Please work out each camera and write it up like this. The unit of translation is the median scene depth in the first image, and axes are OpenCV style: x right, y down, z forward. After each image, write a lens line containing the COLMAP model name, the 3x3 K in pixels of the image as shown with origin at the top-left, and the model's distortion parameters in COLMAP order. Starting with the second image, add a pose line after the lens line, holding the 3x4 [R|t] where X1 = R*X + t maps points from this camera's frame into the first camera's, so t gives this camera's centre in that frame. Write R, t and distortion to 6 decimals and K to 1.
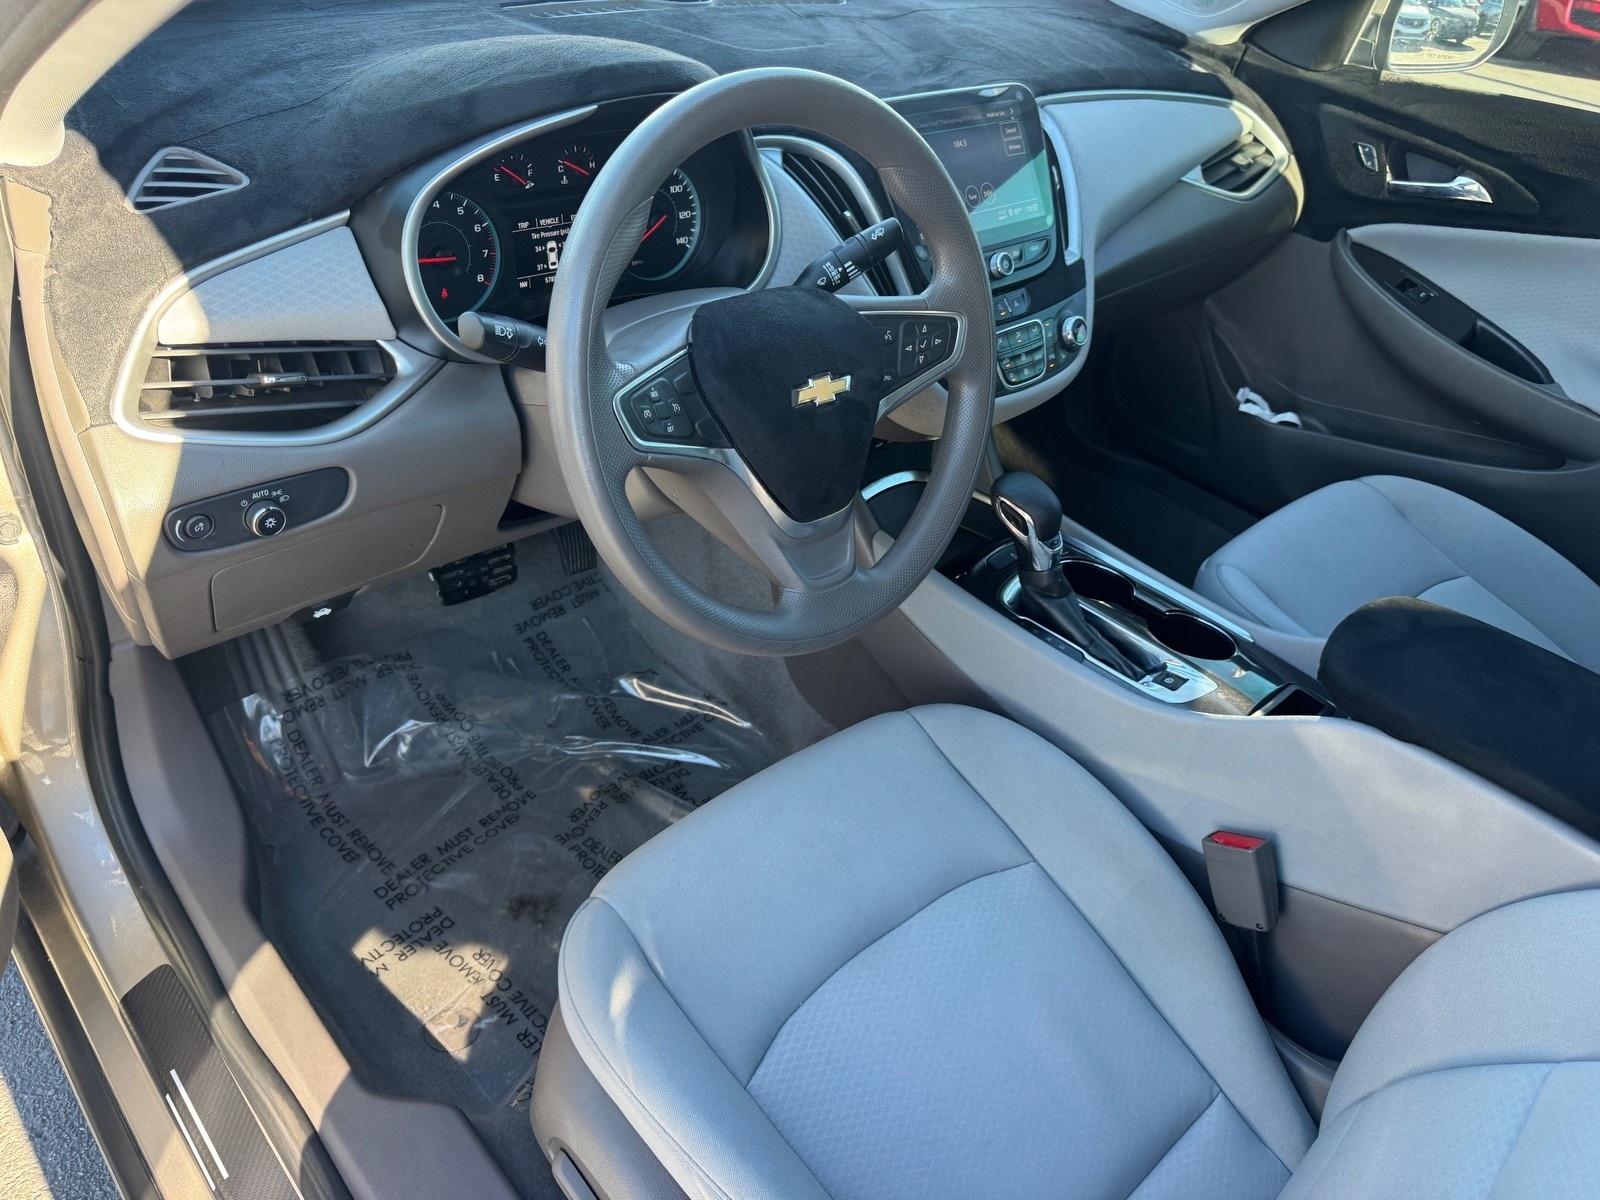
lens RADIAL K [[1136.5, 0, 800.0], [0, 1136.5, 600.0], [0, 0, 1]] dist [0.090277, -0.146526]
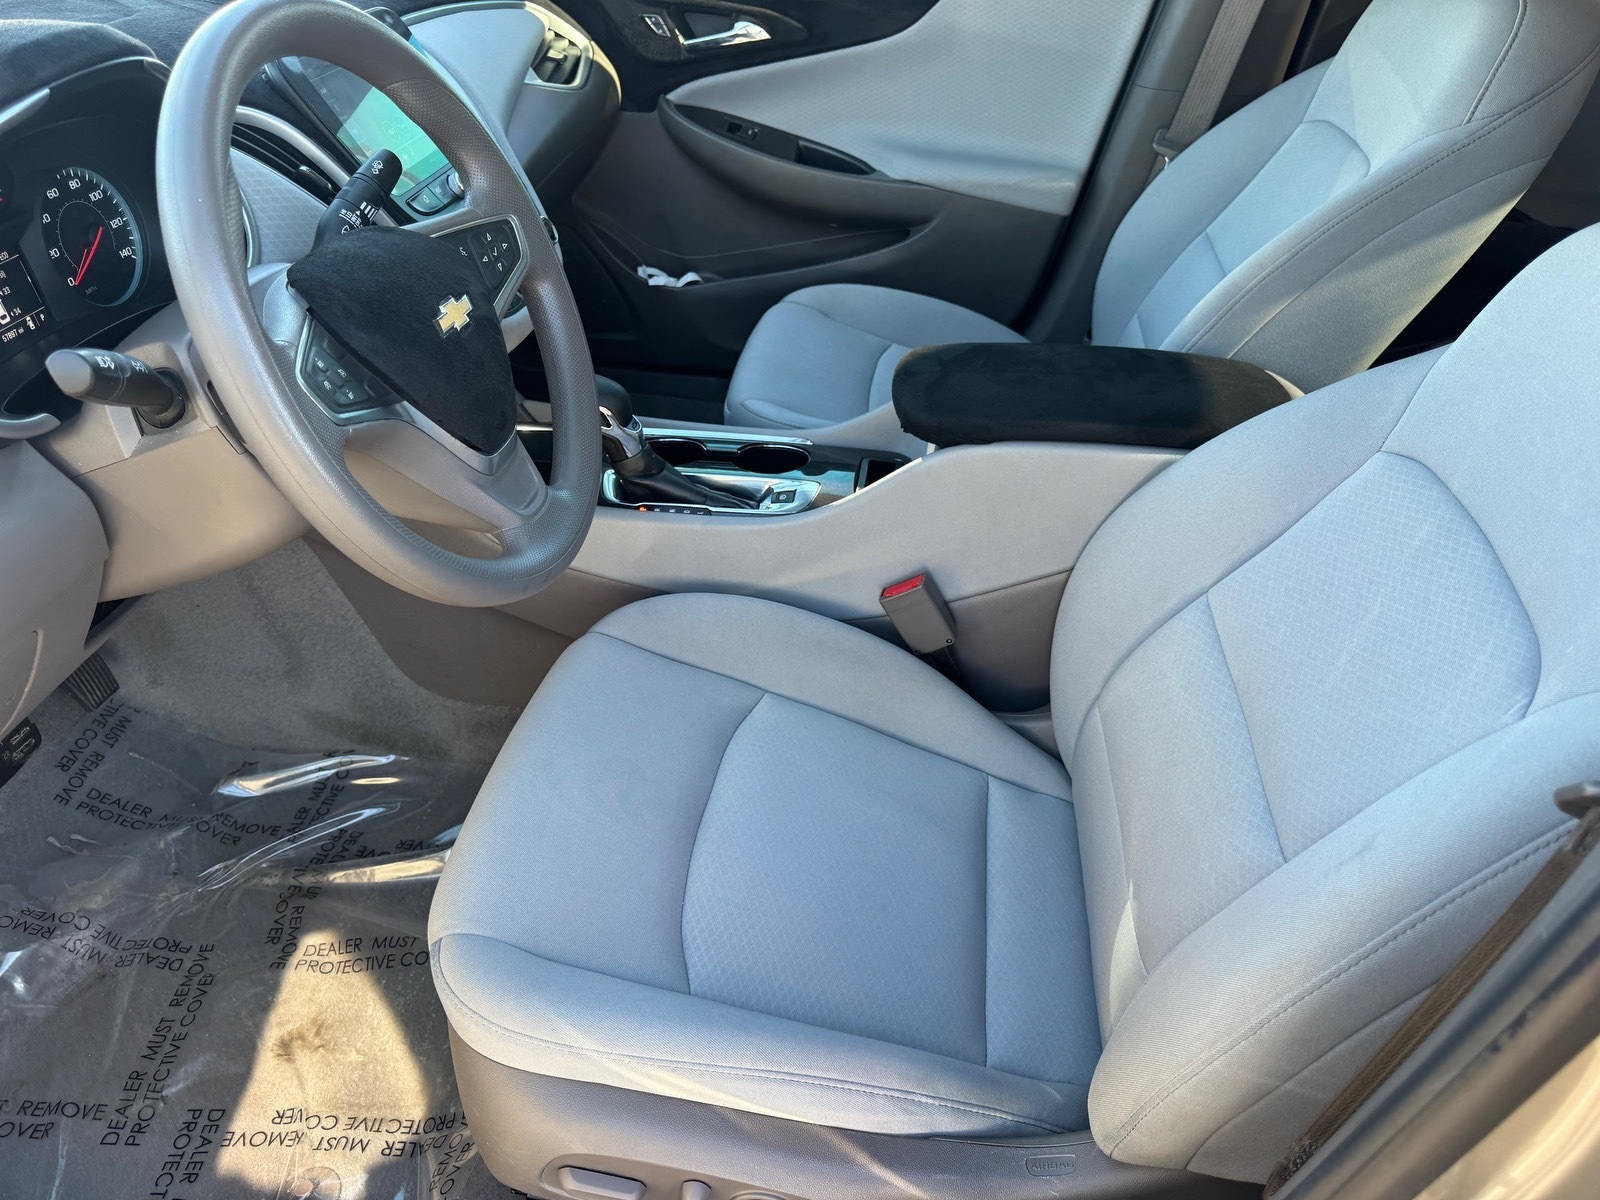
lens RADIAL K [[1153.1, 0, 800.0], [0, 1153.1, 600.0], [0, 0, 1]] dist [0.036322, -0.056302]
pose [[0.769091, -0.440946, 0.462672, -0.196122], [0.428872, 0.892771, 0.137942, 0.011983], [-0.473885, 0.092337, 0.875732, 0.024739]]
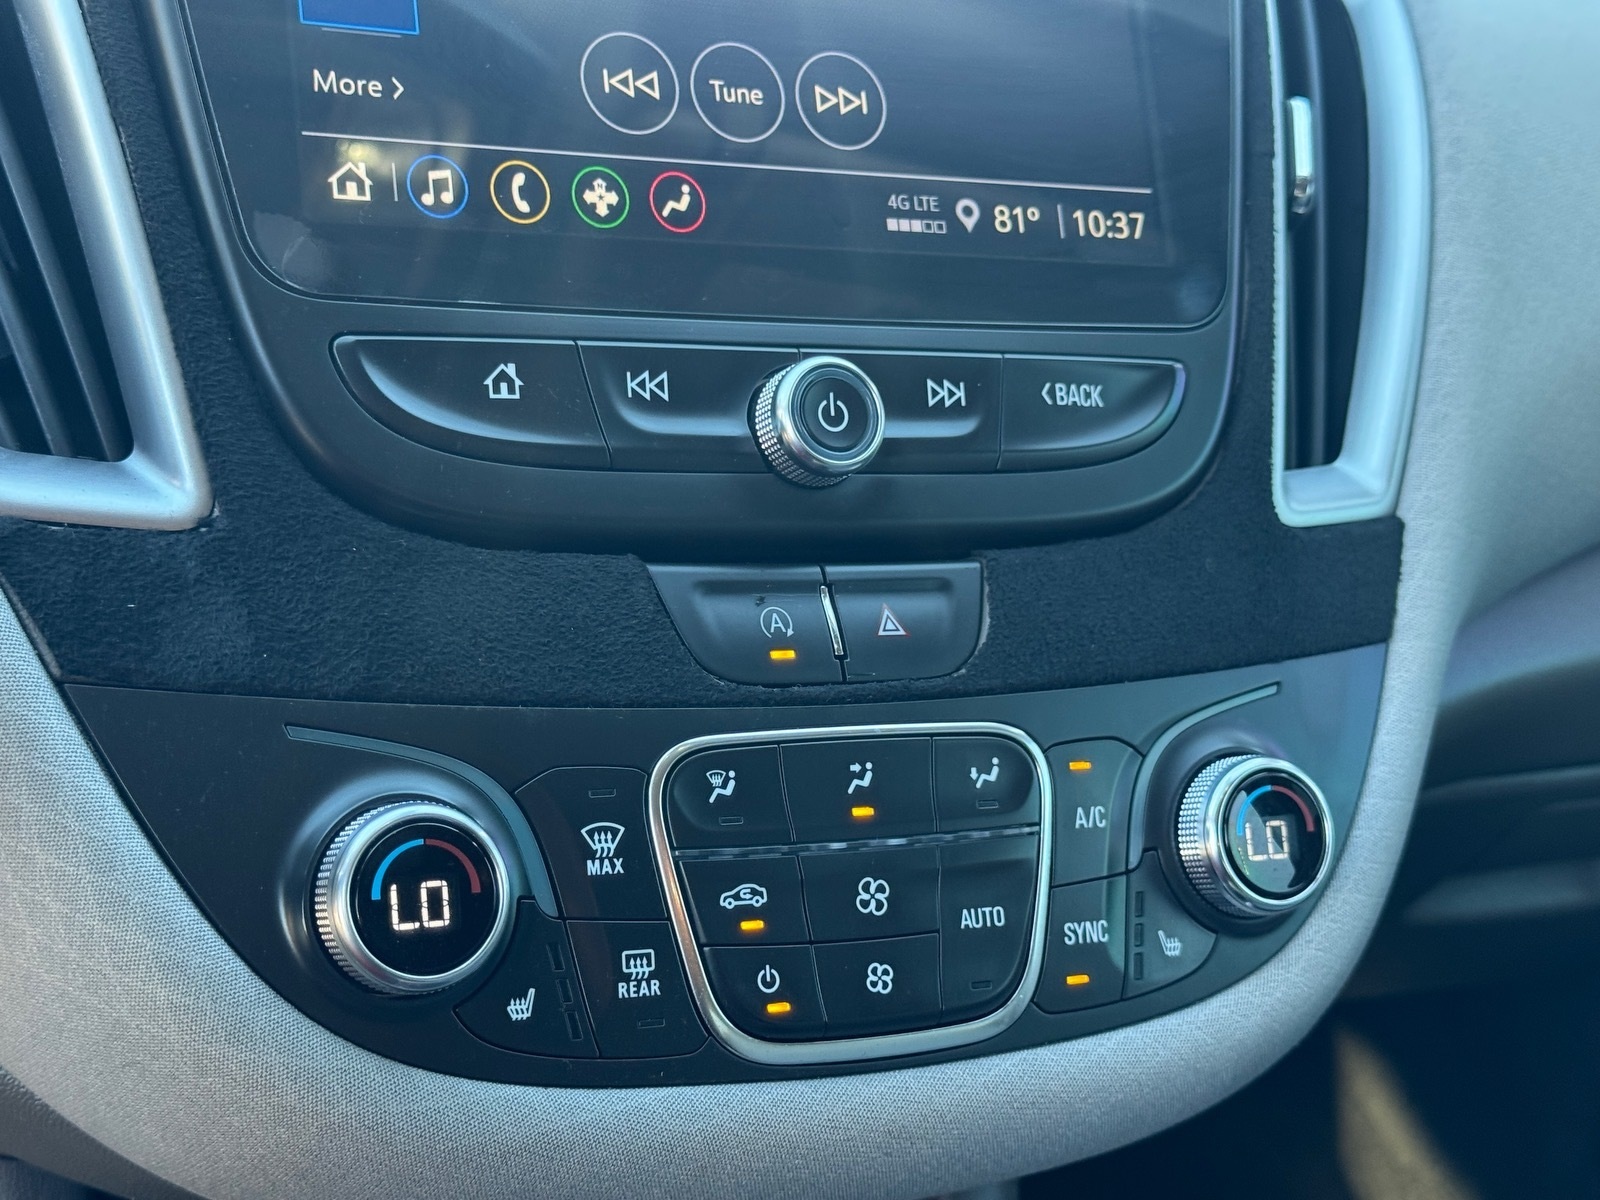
lens RADIAL K [[2279.5, 0, 800.0], [0, 2279.5, 600.0], [0, 0, 1]] dist [0.121655, -0.225697]
pose [[0.955171, 0.144709, -0.258277, 0.250439], [-0.220117, 0.930530, -0.292683, -0.137522], [0.197981, 0.336414, 0.920668, 0.601983]]
